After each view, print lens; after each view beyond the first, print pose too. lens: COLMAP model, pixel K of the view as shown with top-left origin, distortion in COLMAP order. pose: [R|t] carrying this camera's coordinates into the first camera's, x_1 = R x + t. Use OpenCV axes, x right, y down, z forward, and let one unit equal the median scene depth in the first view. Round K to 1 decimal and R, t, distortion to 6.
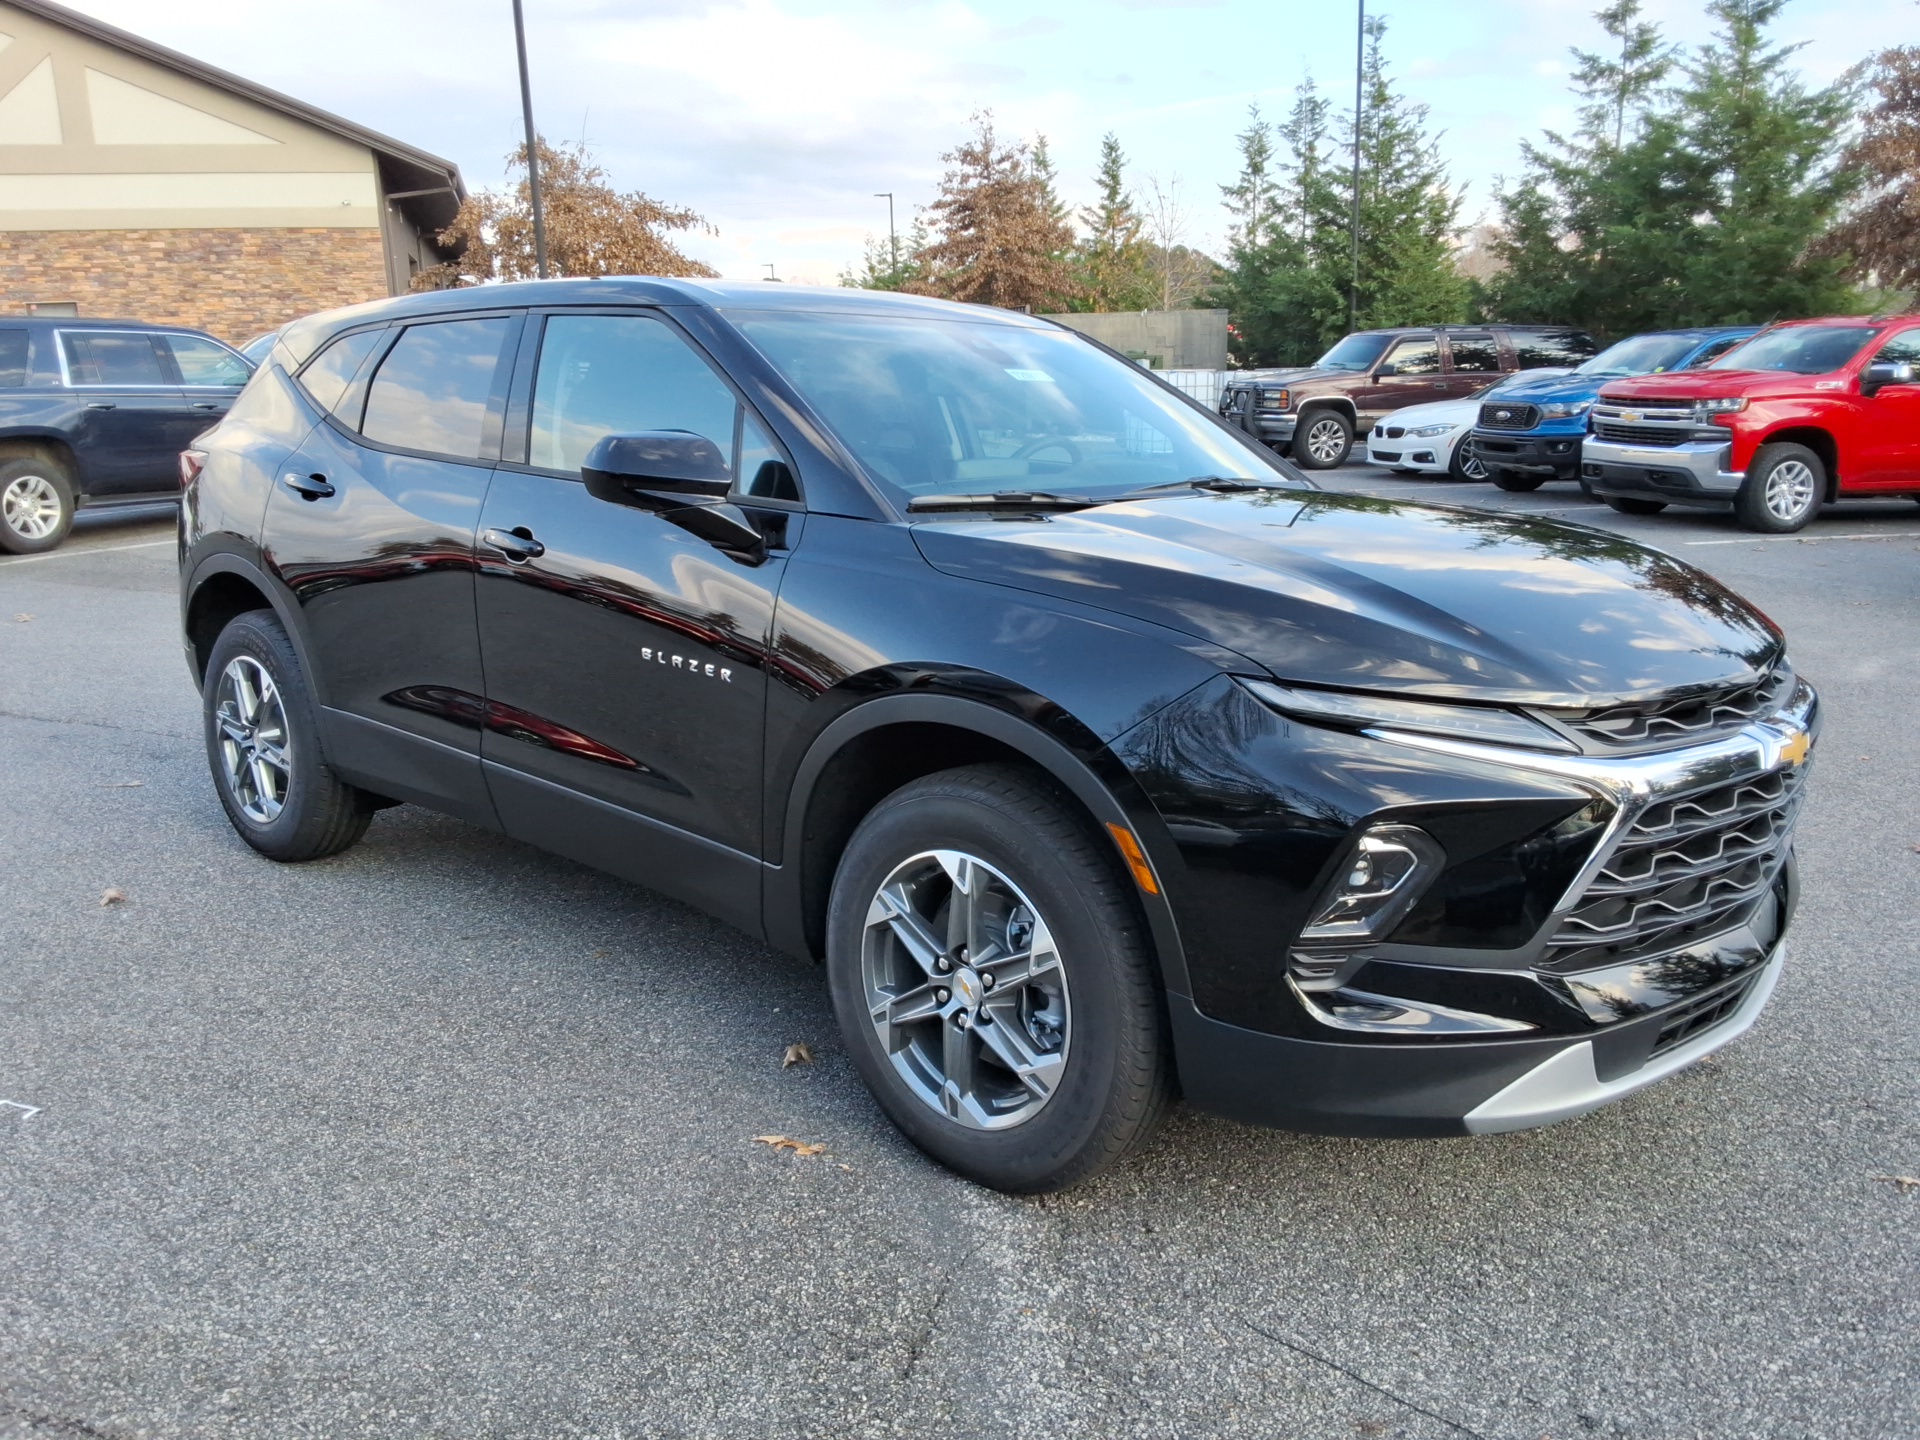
lens RADIAL K [[1556.5, 0, 976.3], [0, 1556.5, 713.8], [0, 0, 1]] dist [0.094982, -0.130421]
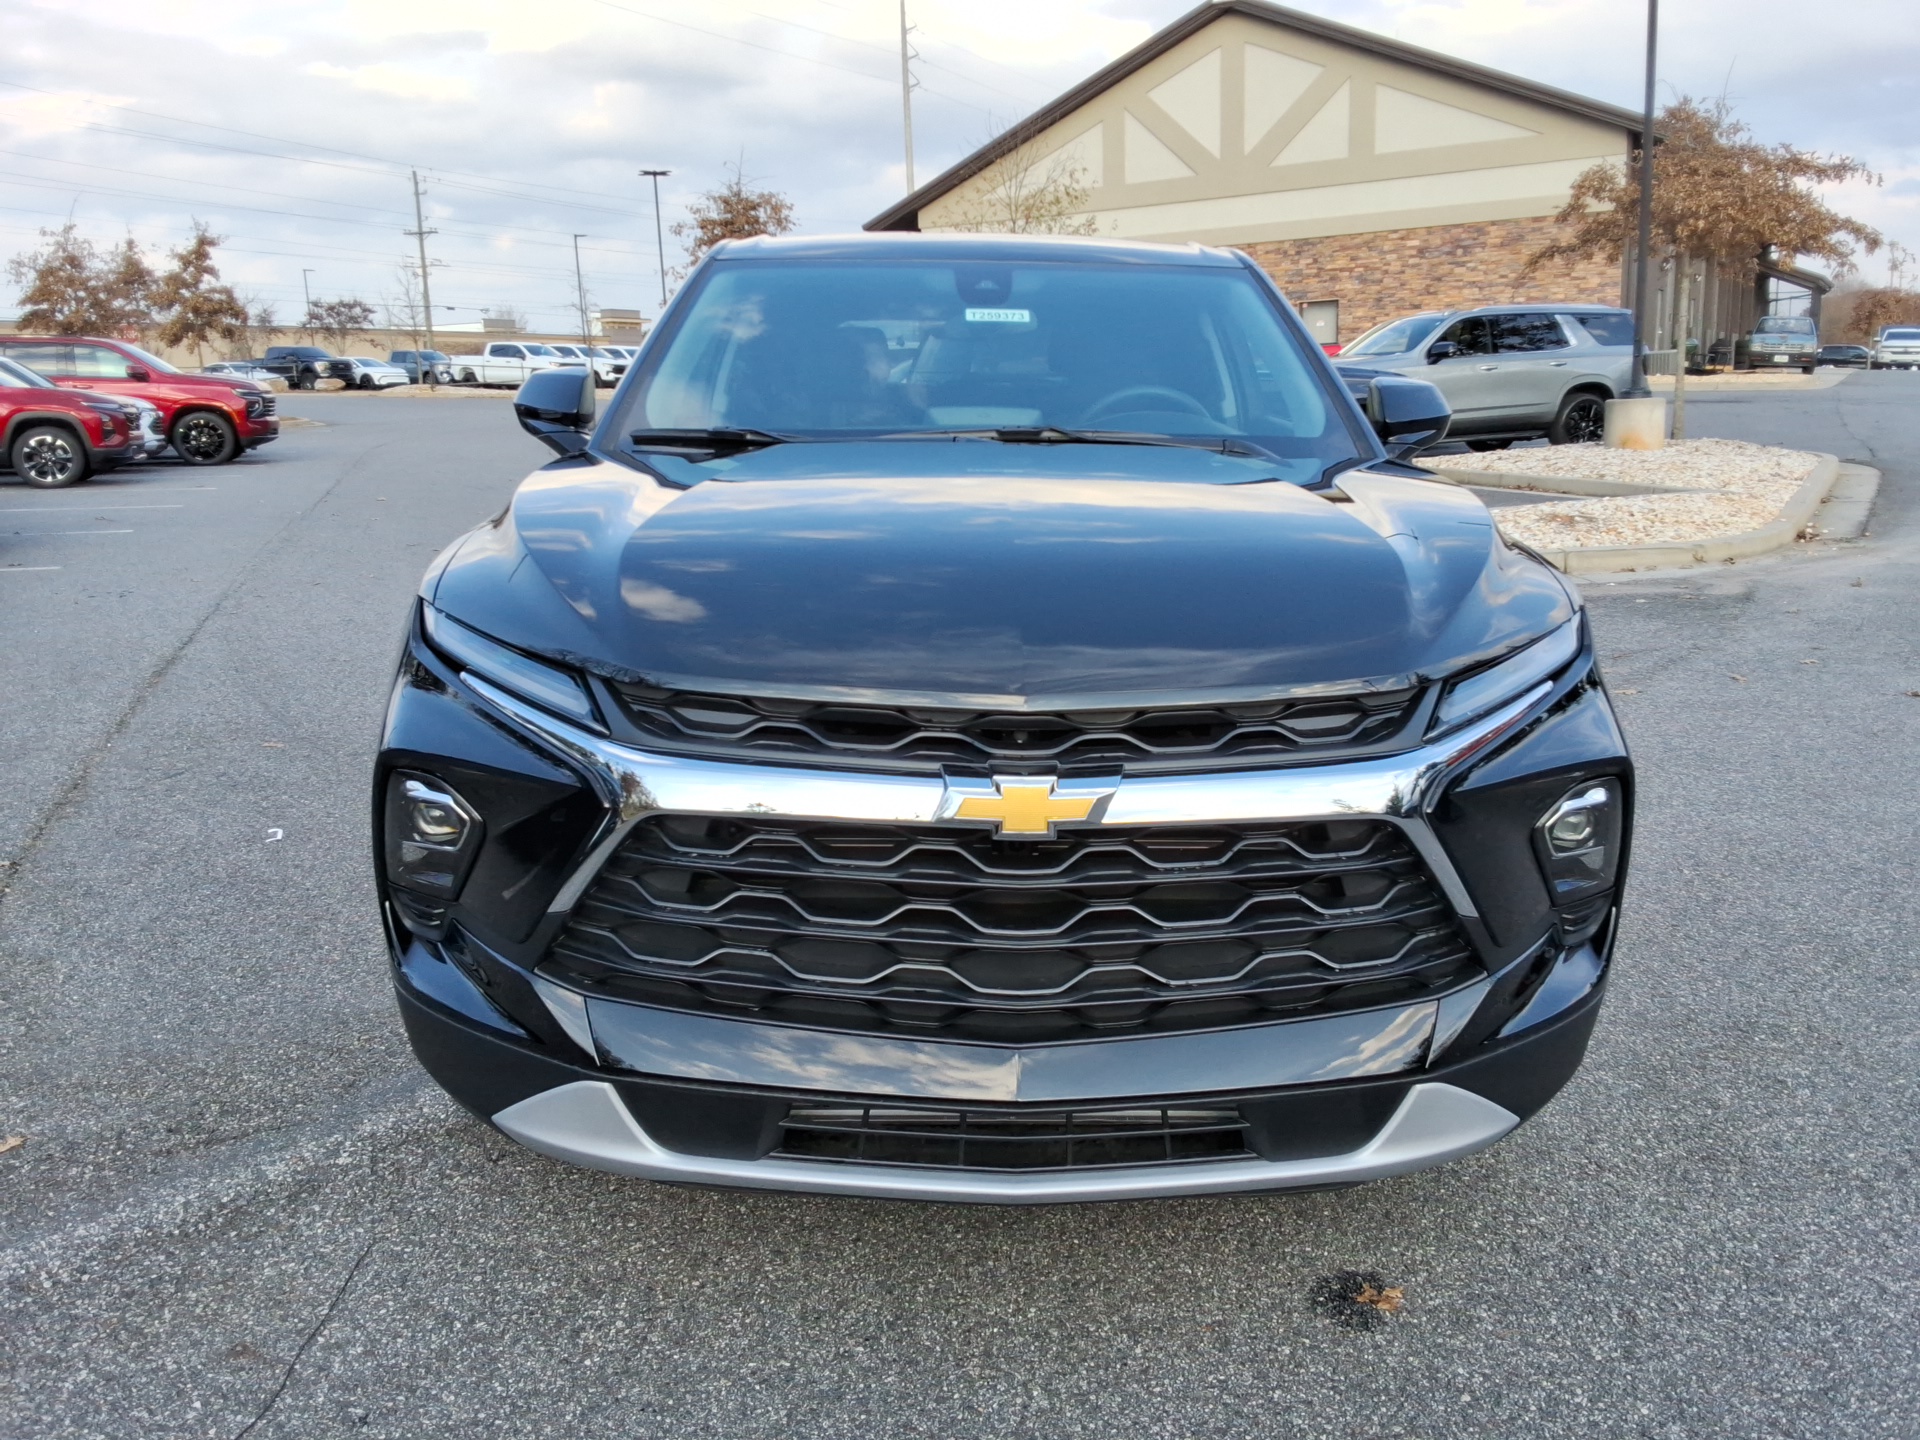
lens RADIAL K [[1556.5, 0, 976.3], [0, 1556.5, 713.8], [0, 0, 1]] dist [0.094982, -0.130421]
pose [[0.682939, 0.153626, -0.714138, 0.100693], [-0.150035, 0.986292, 0.068692, -0.006575], [0.714901, 0.060233, 0.696626, 0.051267]]
